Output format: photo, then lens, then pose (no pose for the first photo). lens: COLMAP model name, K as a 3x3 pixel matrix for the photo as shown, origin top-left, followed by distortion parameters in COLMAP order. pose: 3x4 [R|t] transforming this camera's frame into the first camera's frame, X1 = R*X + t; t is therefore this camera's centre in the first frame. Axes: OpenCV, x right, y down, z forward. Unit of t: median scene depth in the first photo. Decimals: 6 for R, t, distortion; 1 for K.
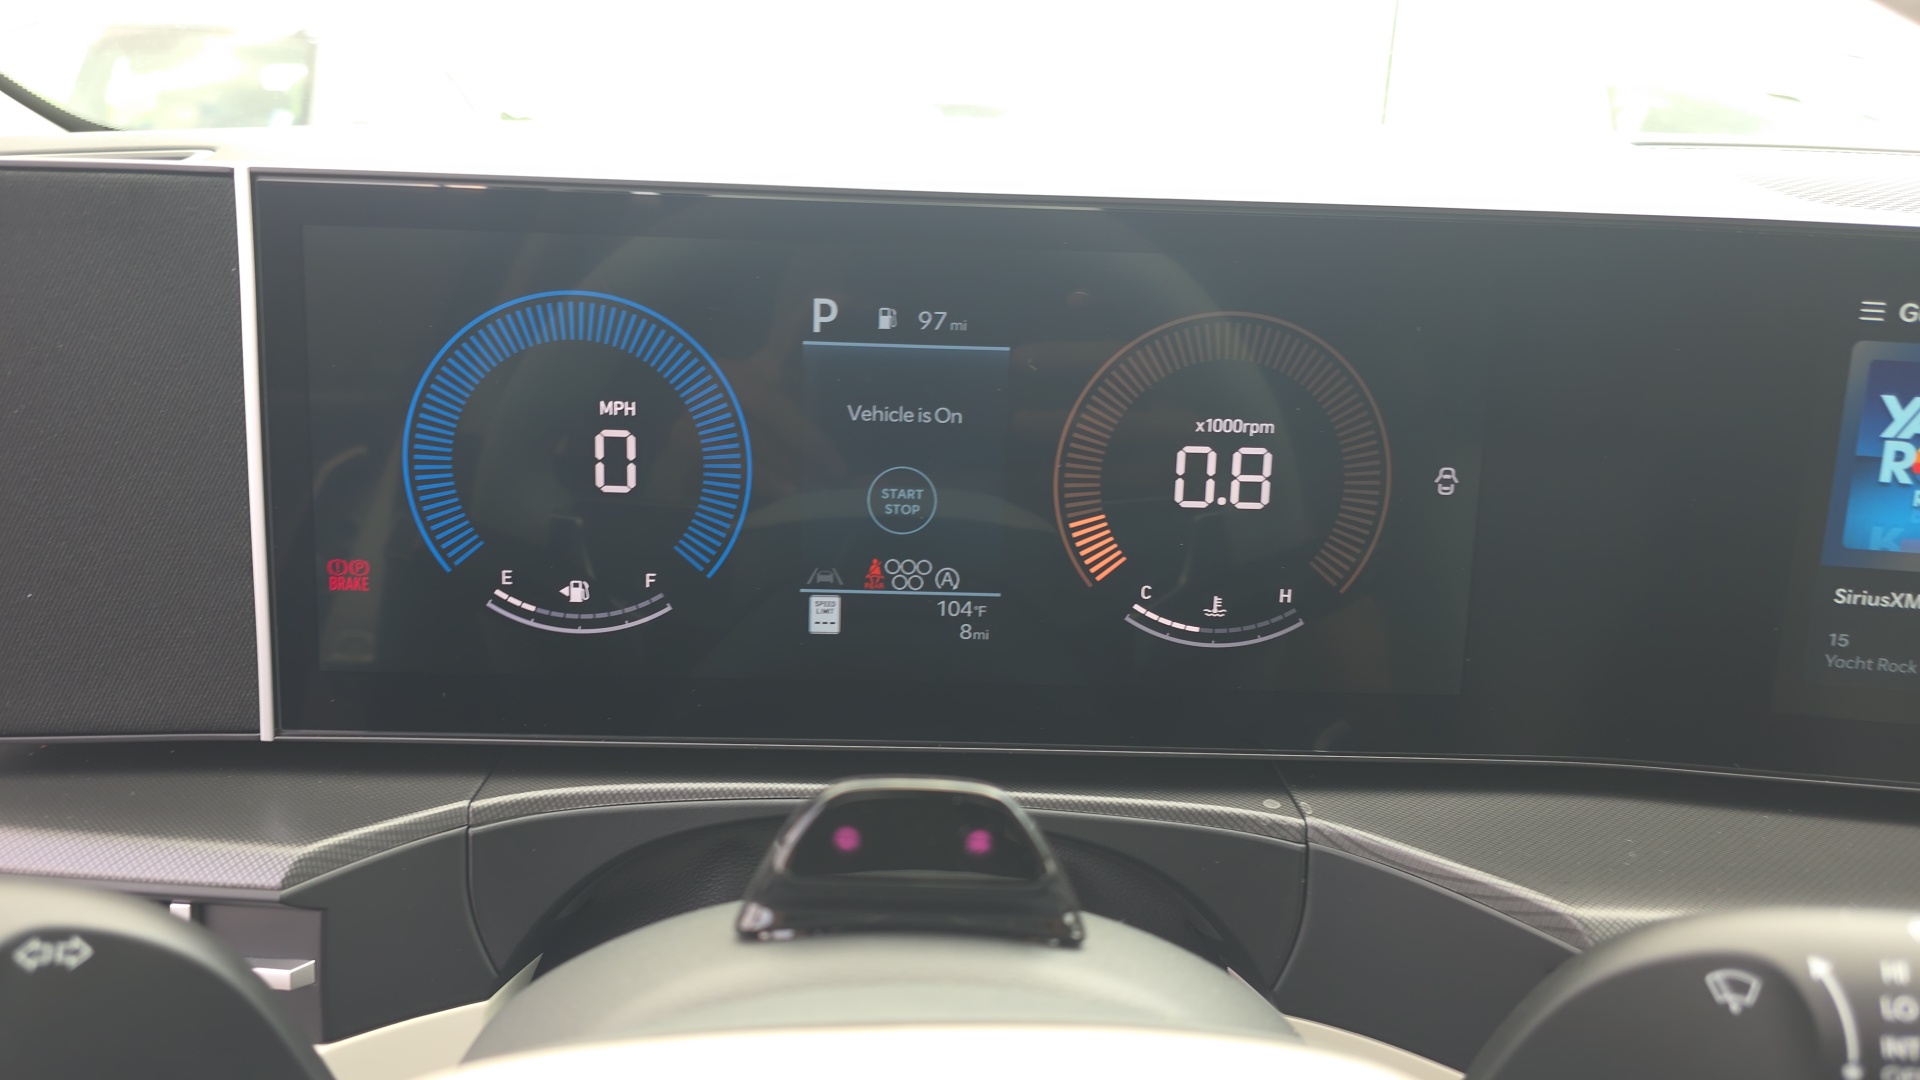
lens RADIAL K [[1311.9, 0, 949.7], [0, 1311.9, 546.8], [0, 0, 1]] dist [0.055505, -0.051111]
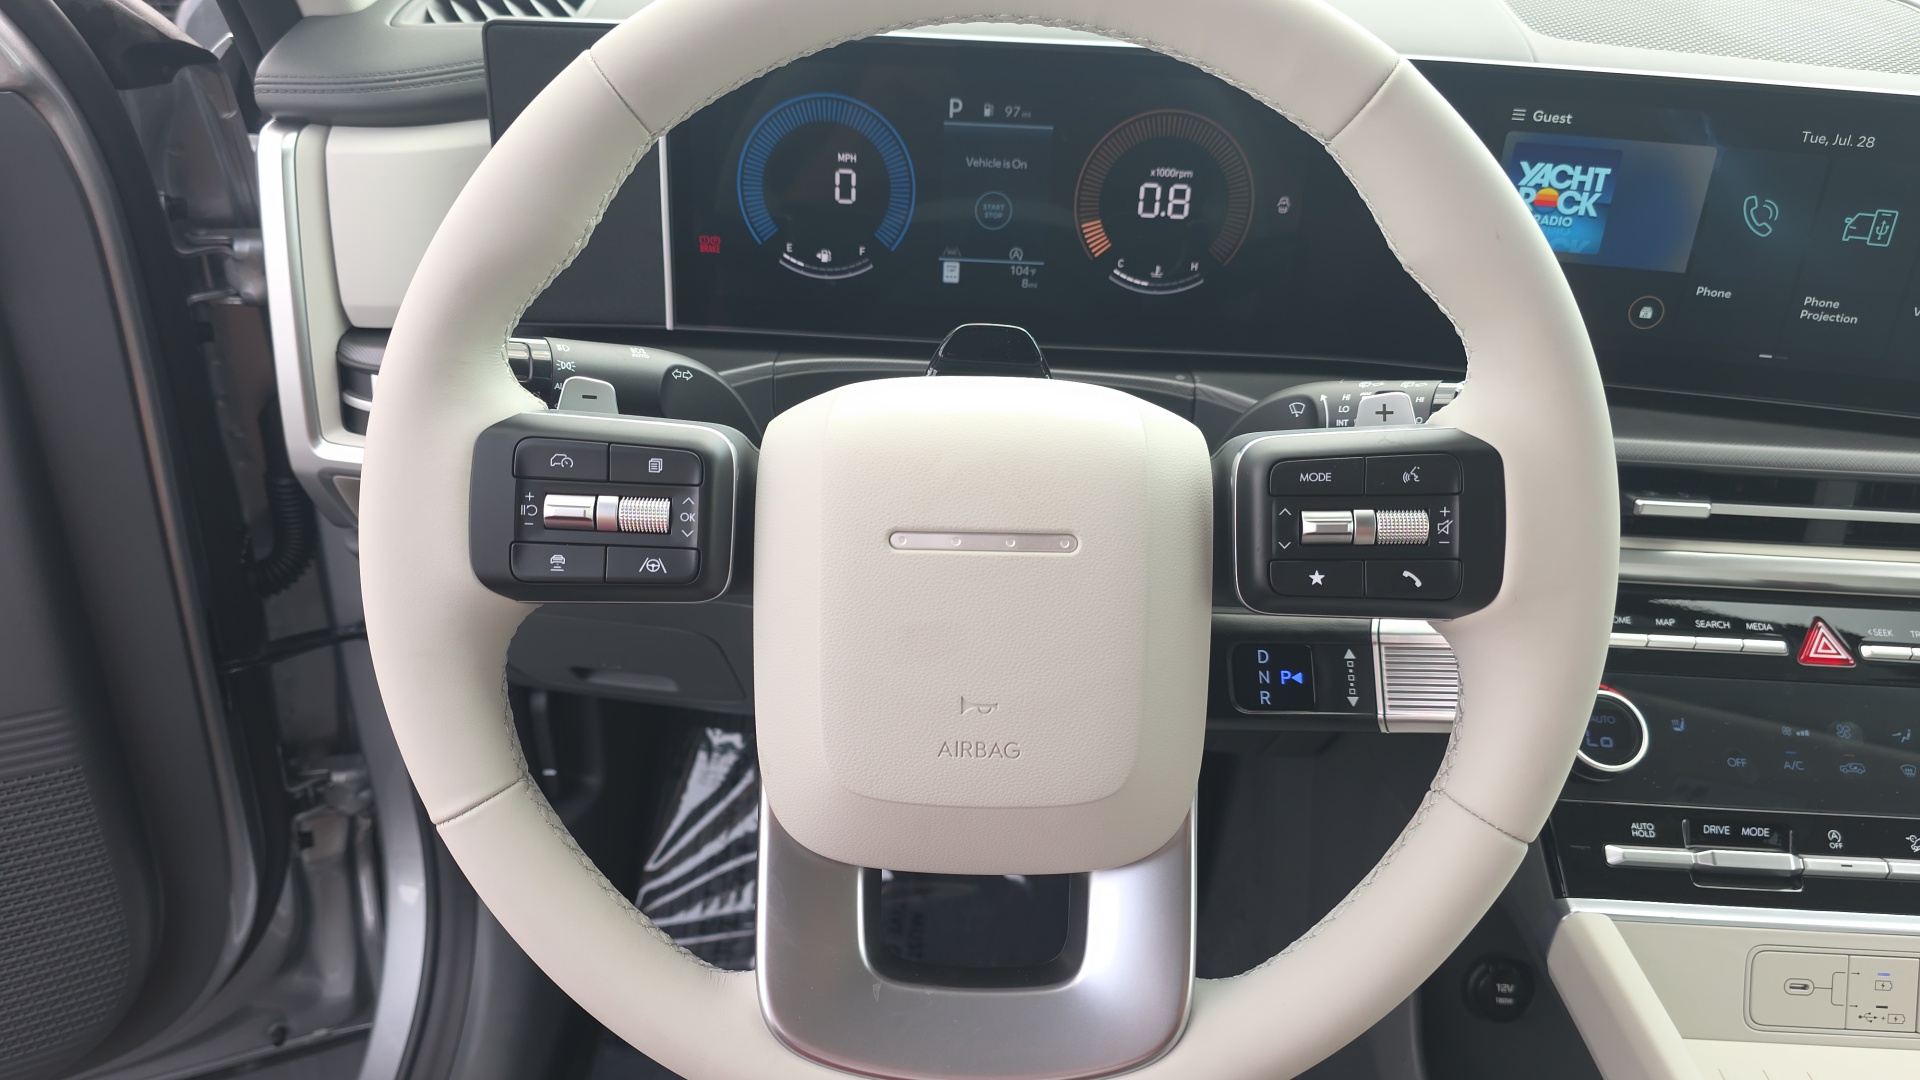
lens RADIAL K [[1330.1, 0, 948.5], [0, 1330.1, 562.0], [0, 0, 1]] dist [0.043040, -0.053130]
pose [[0.997409, 0.036709, -0.061861, 0.036994], [-0.022015, 0.974496, 0.223323, 0.030867], [0.068481, -0.221383, 0.972779, -0.998239]]
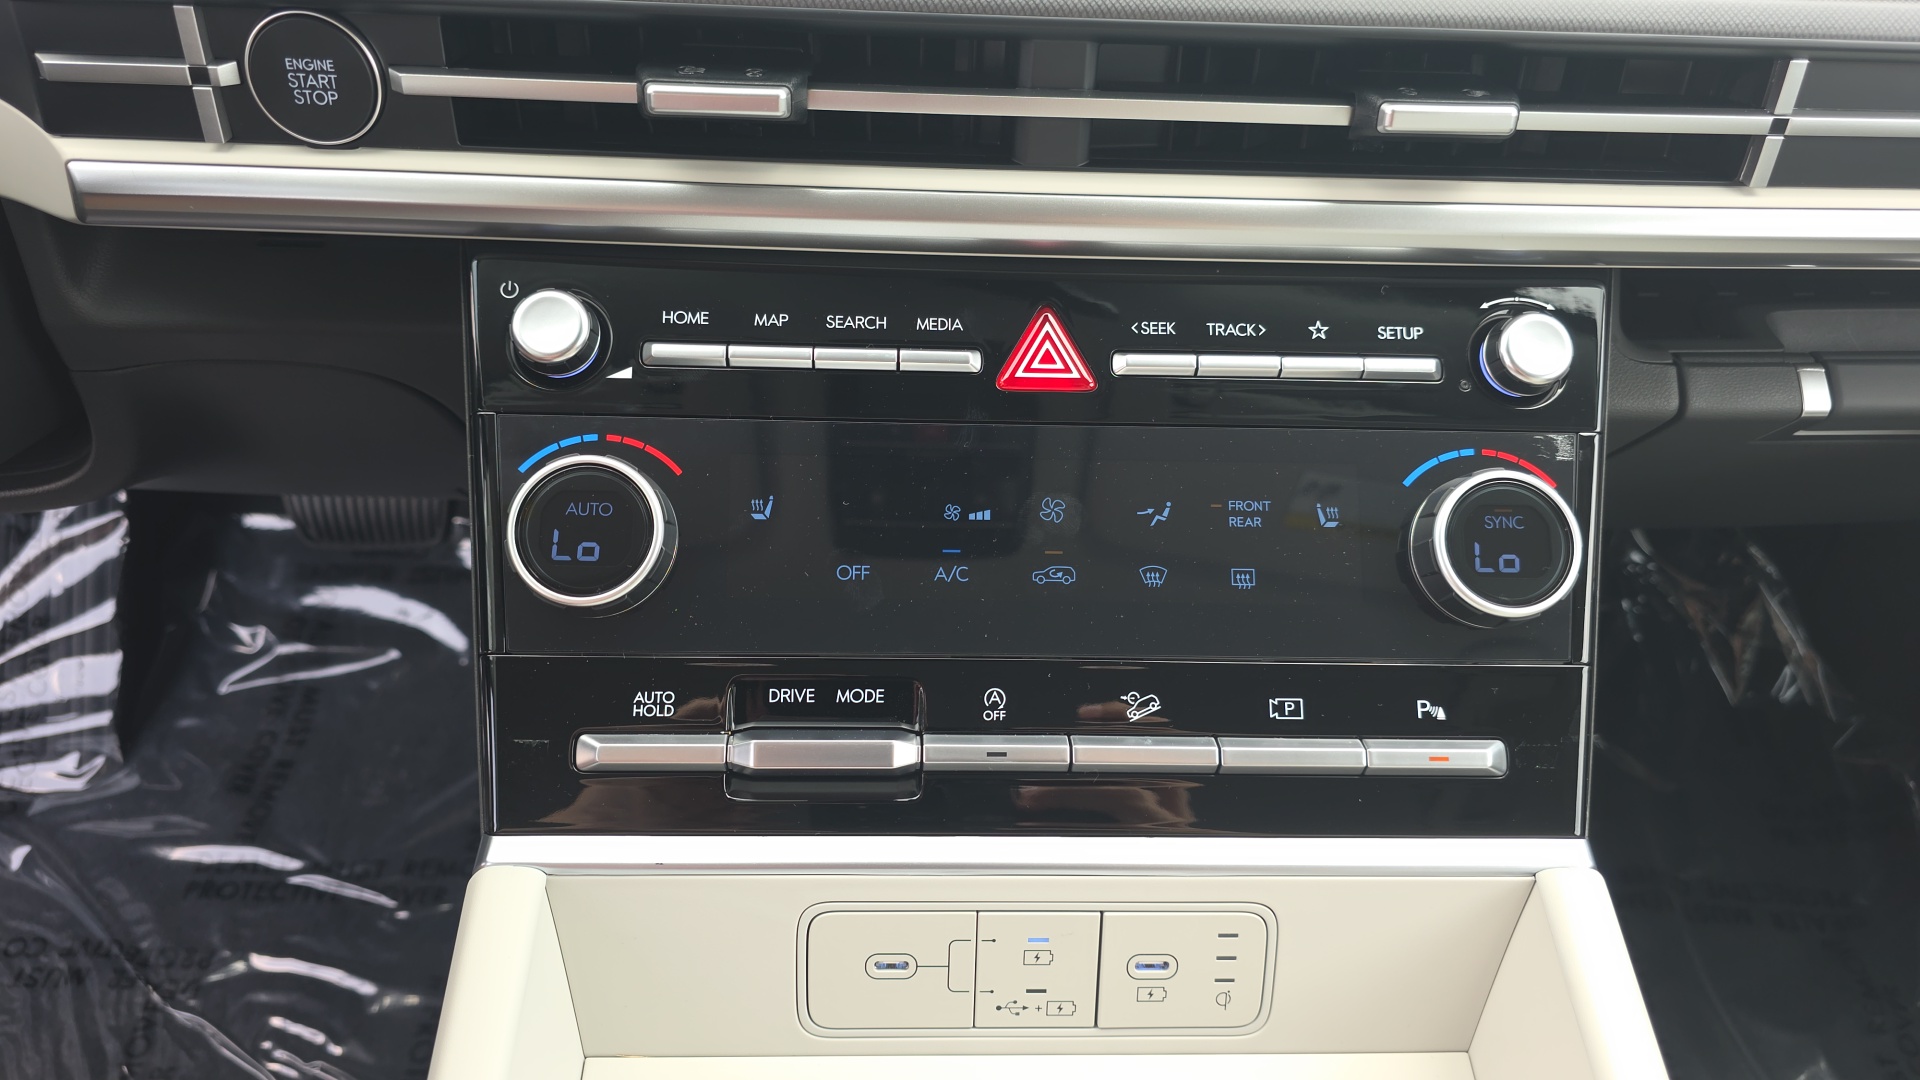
lens RADIAL K [[1319.8, 0, 958.5], [0, 1319.8, 534.9], [0, 0, 1]] dist [0.062084, -0.086314]
pose [[0.999910, 0.013345, -0.001000, 1.090065], [-0.011505, 0.895414, 0.445085, 0.203235], [0.006835, -0.445034, 0.895488, -0.100604]]
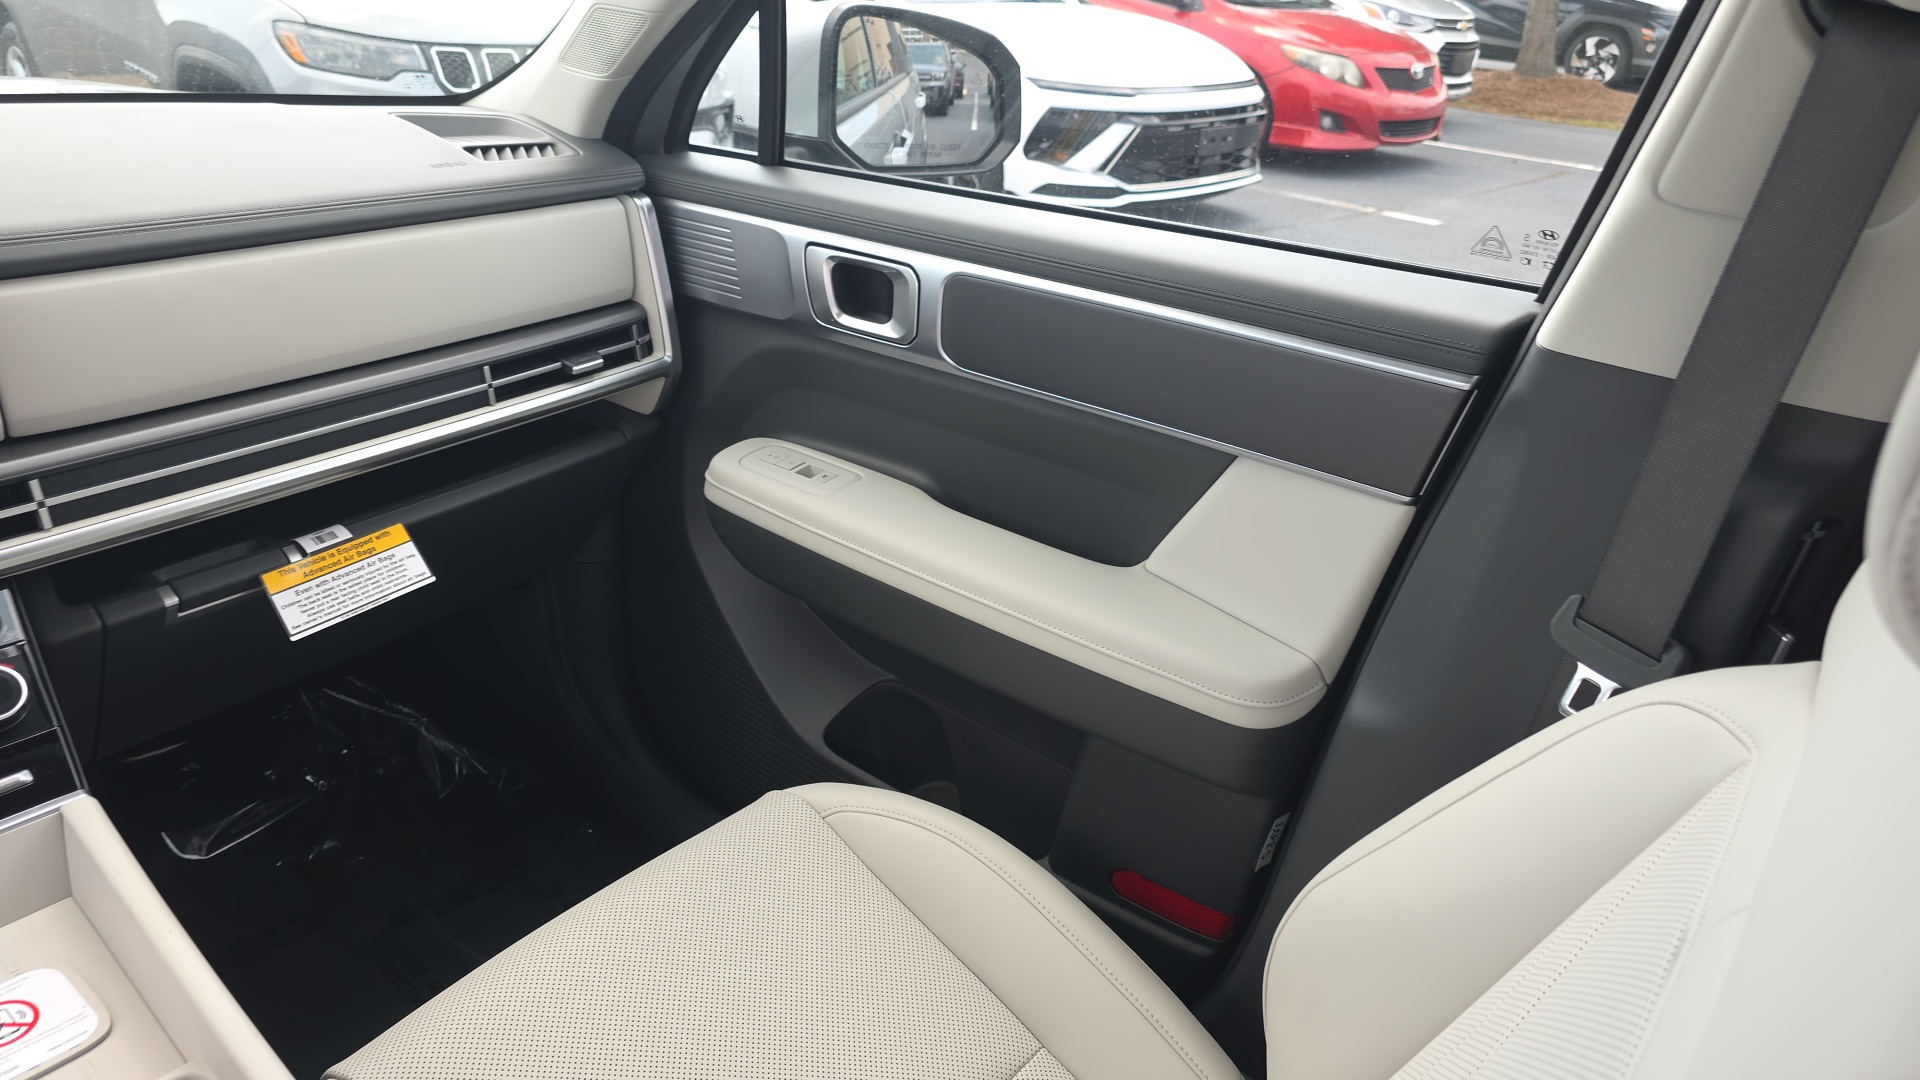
lens RADIAL K [[1314.4, 0, 958.3], [0, 1314.4, 514.2], [0, 0, 1]] dist [0.054798, -0.064225]
pose [[0.651958, -0.300480, 0.696177, 1.080148], [0.176509, 0.953049, 0.246052, 0.070802], [-0.737425, -0.037535, 0.674386, -2.047976]]
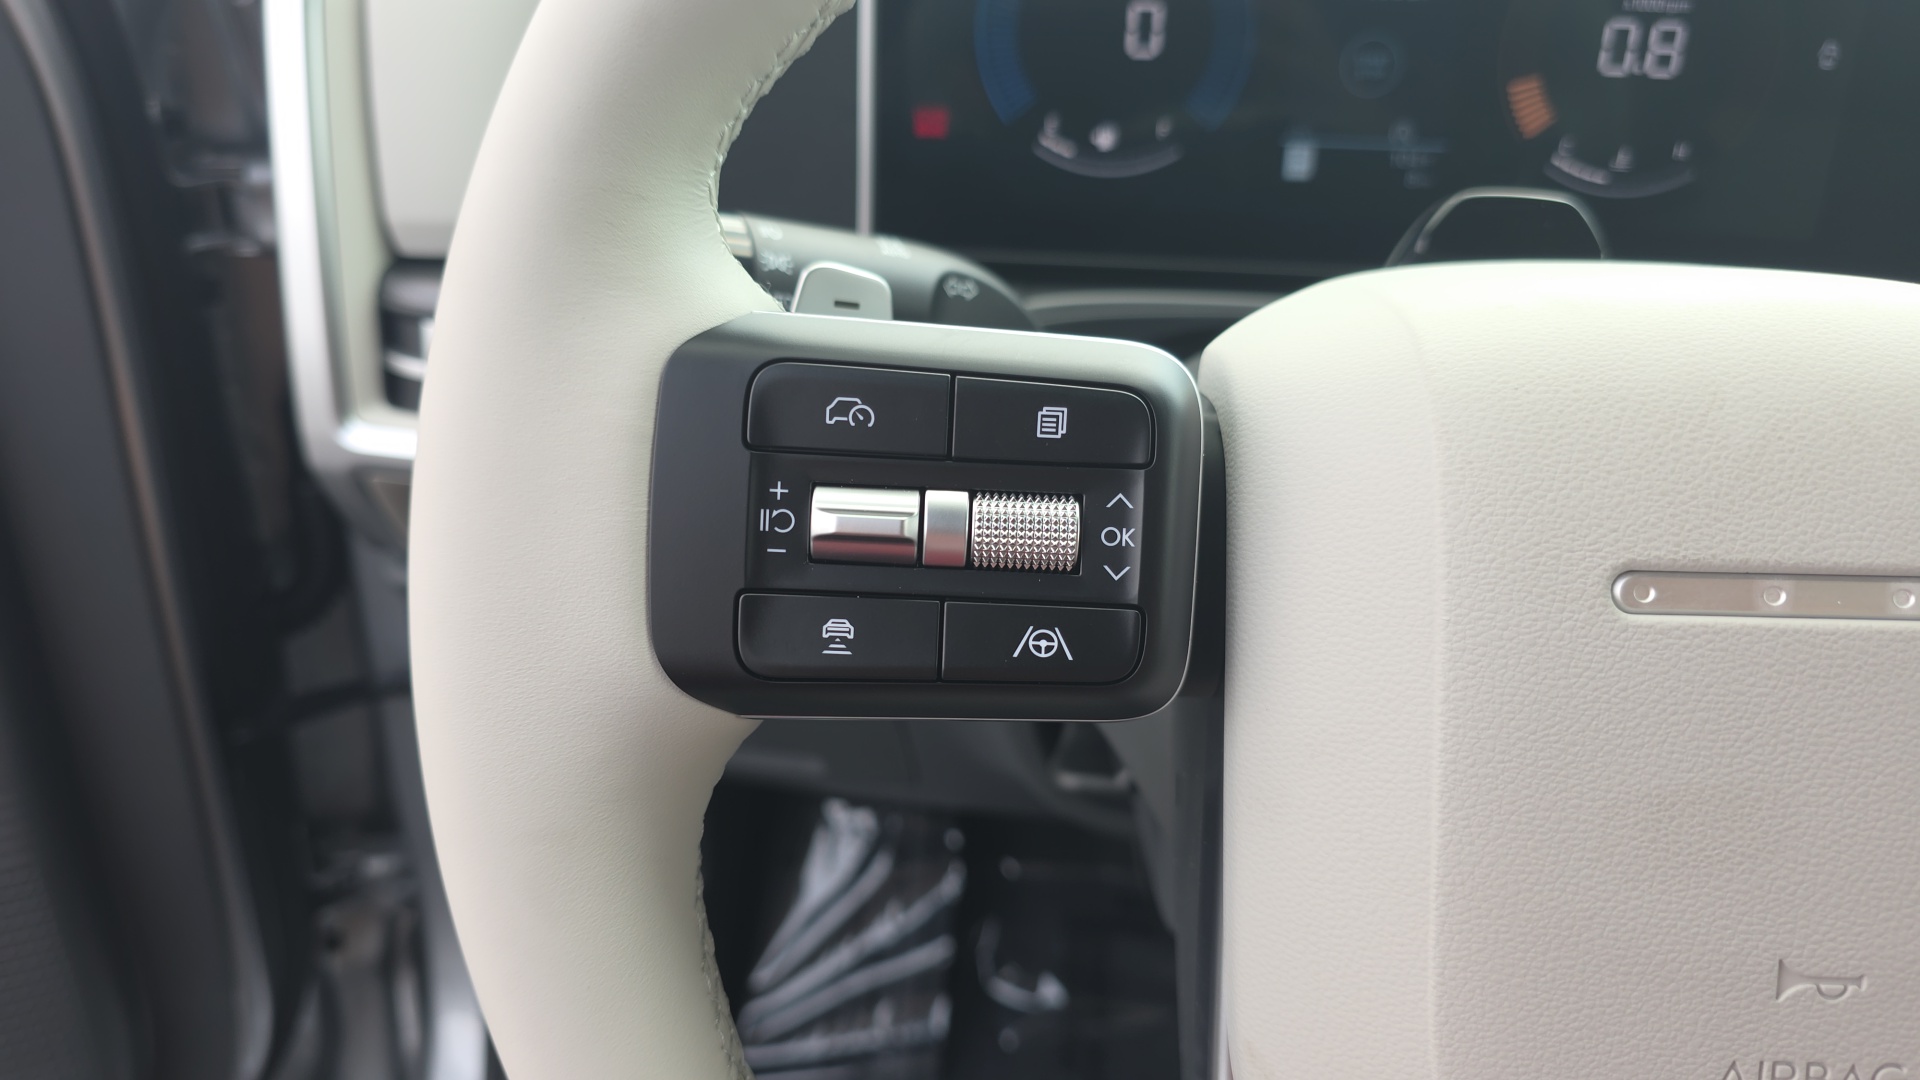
lens RADIAL K [[1382.0, 0, 955.5], [0, 1382.0, 553.3], [0, 0, 1]] dist [-0.000376, -0.035488]
pose [[0.994747, 0.038969, -0.094660, -0.285534], [-0.018910, 0.978744, 0.204213, 0.156825], [0.100606, -0.201350, 0.974339, -0.397986]]
